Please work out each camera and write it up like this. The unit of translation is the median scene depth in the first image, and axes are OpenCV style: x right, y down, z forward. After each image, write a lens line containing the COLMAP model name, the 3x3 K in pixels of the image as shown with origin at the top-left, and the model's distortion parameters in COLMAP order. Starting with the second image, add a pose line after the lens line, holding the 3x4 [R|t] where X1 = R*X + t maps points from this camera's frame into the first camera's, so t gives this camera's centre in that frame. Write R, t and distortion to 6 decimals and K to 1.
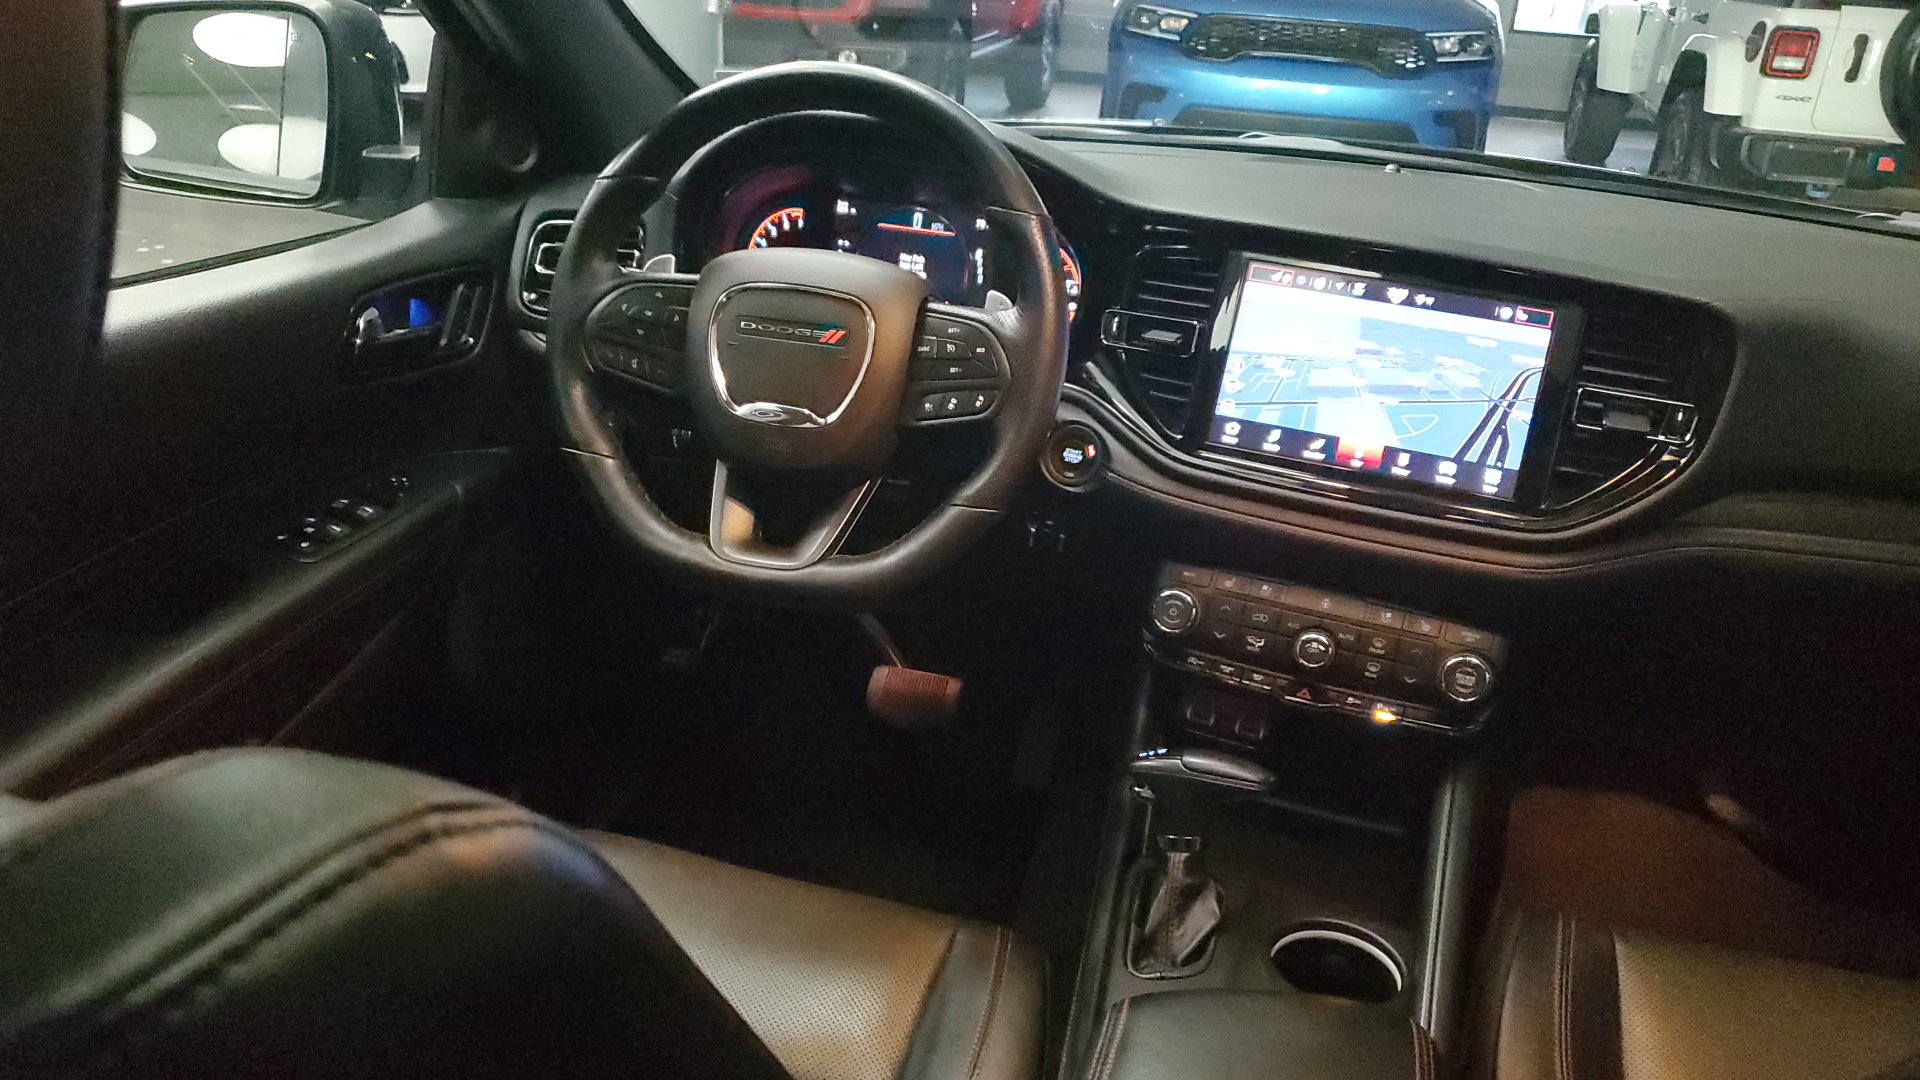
lens RADIAL K [[1526.5, 0, 941.8], [0, 1526.5, 555.1], [0, 0, 1]] dist [0.069662, -0.096988]
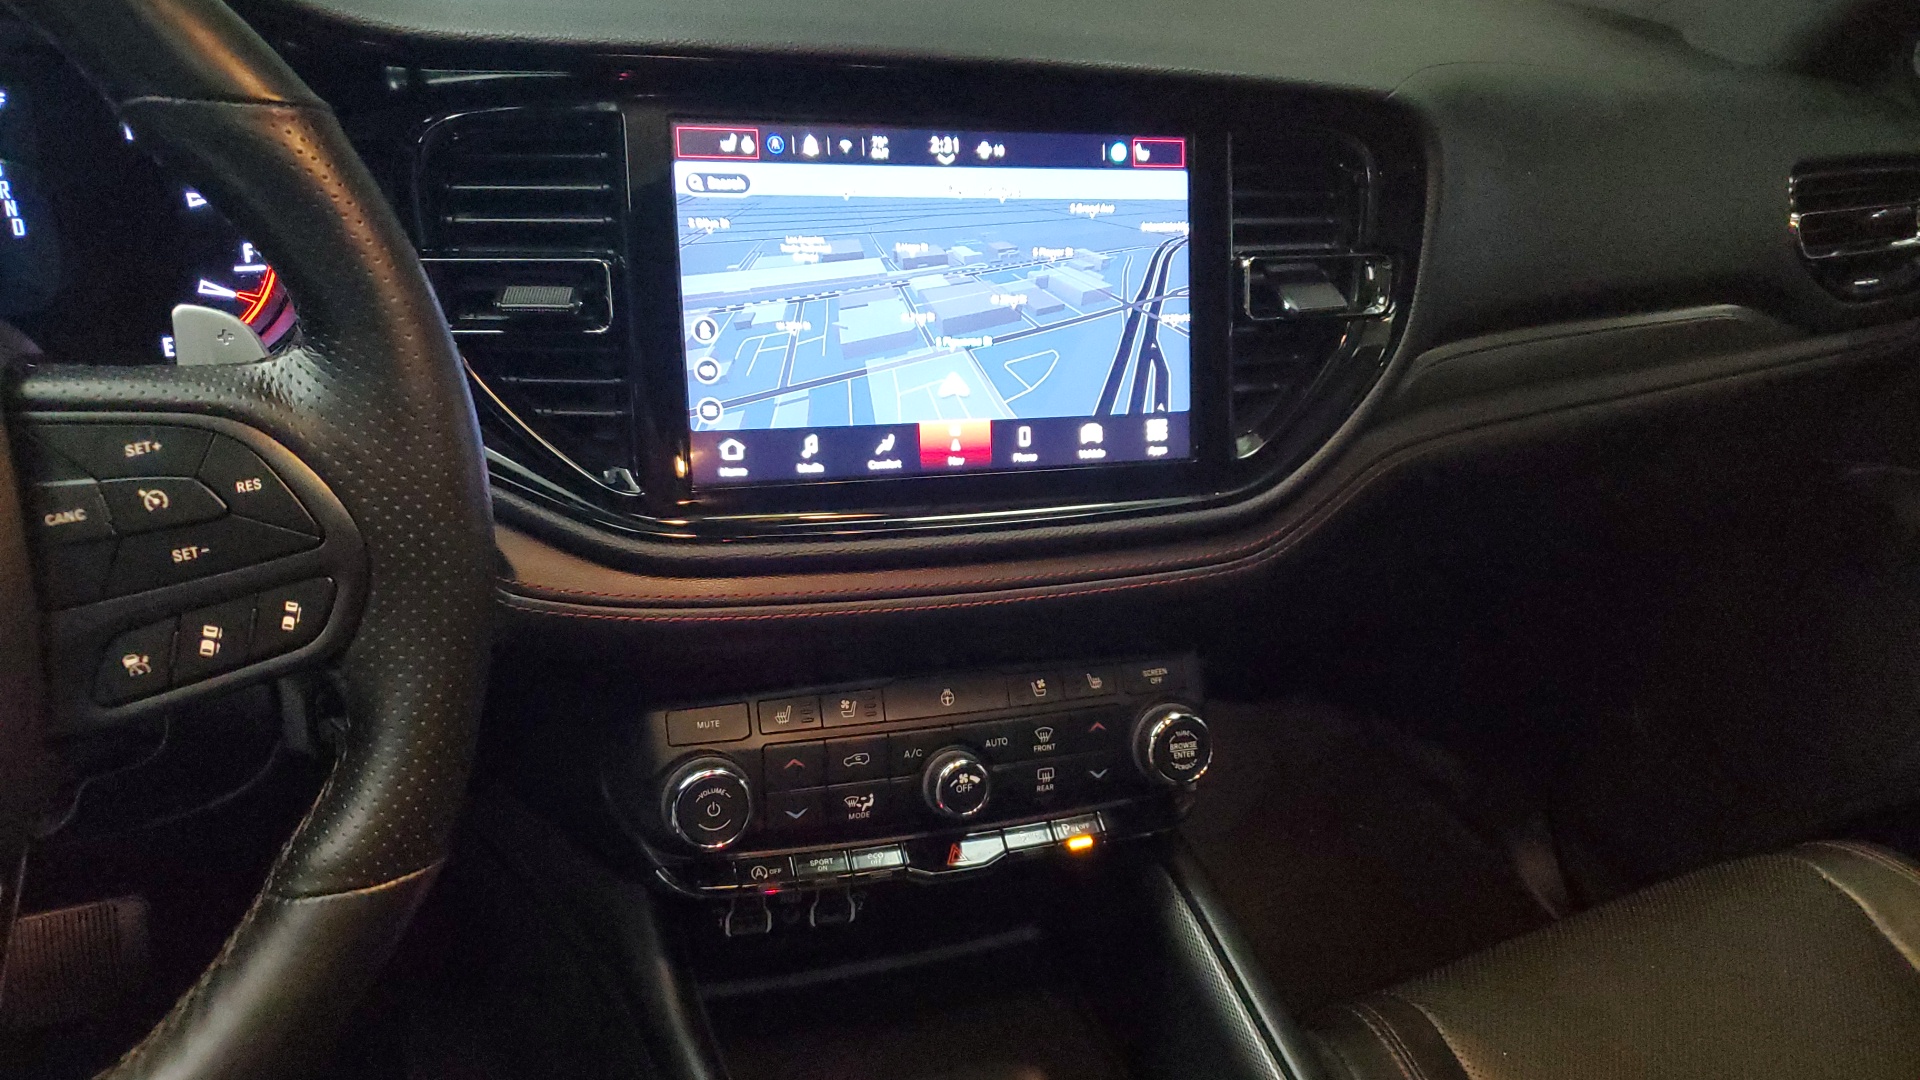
lens RADIAL K [[1526.5, 0, 978.7], [0, 1526.5, 573.5], [0, 0, 1]] dist [0.069662, -0.096988]
pose [[0.759121, -0.320535, 0.566562, -0.056169], [0.216446, 0.945131, 0.244702, -0.156646], [-0.613911, -0.063128, 0.786847, 0.548021]]
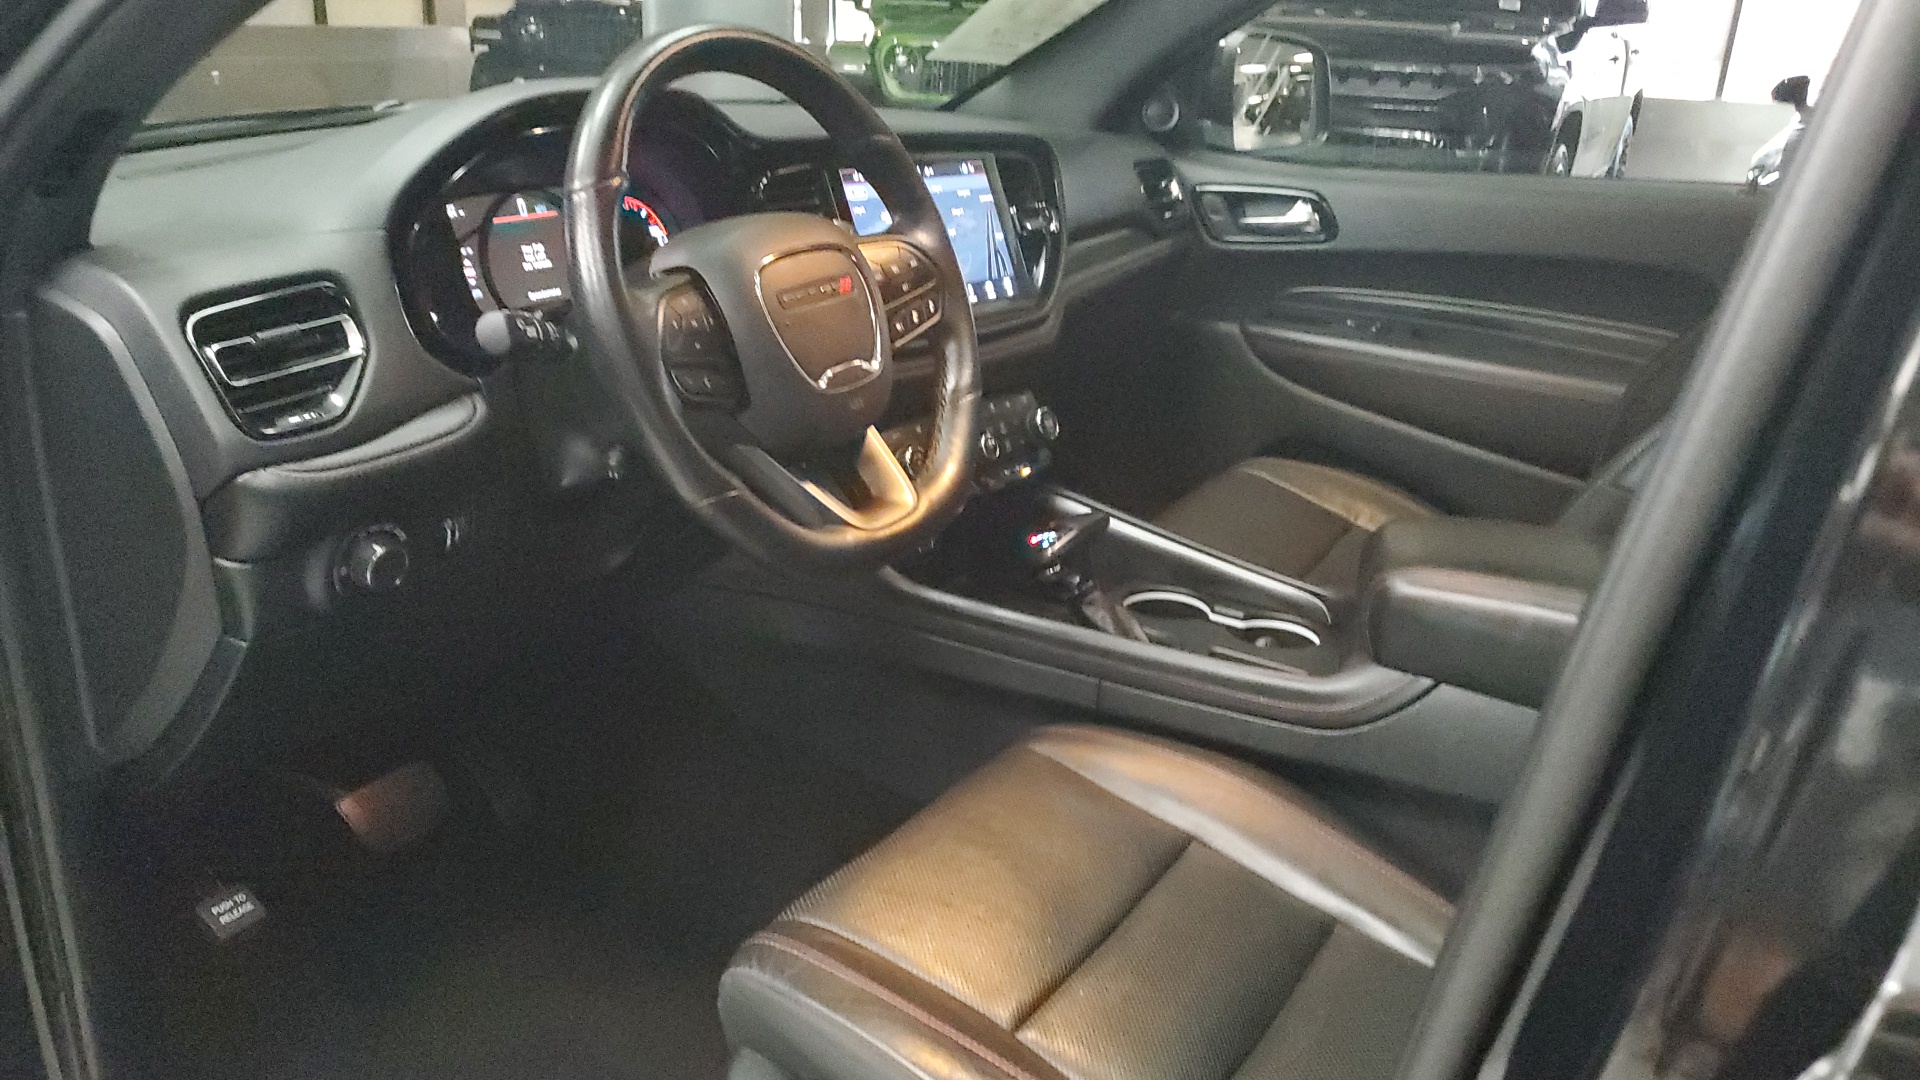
lens RADIAL K [[1526.5, 0, 949.1], [0, 1526.5, 548.1], [0, 0, 1]] dist [0.069662, -0.096988]
pose [[0.274173, -0.374901, 0.885595, -0.950773], [0.368293, 0.891609, 0.263427, -0.215814], [-0.888363, 0.253933, 0.382529, 0.561979]]
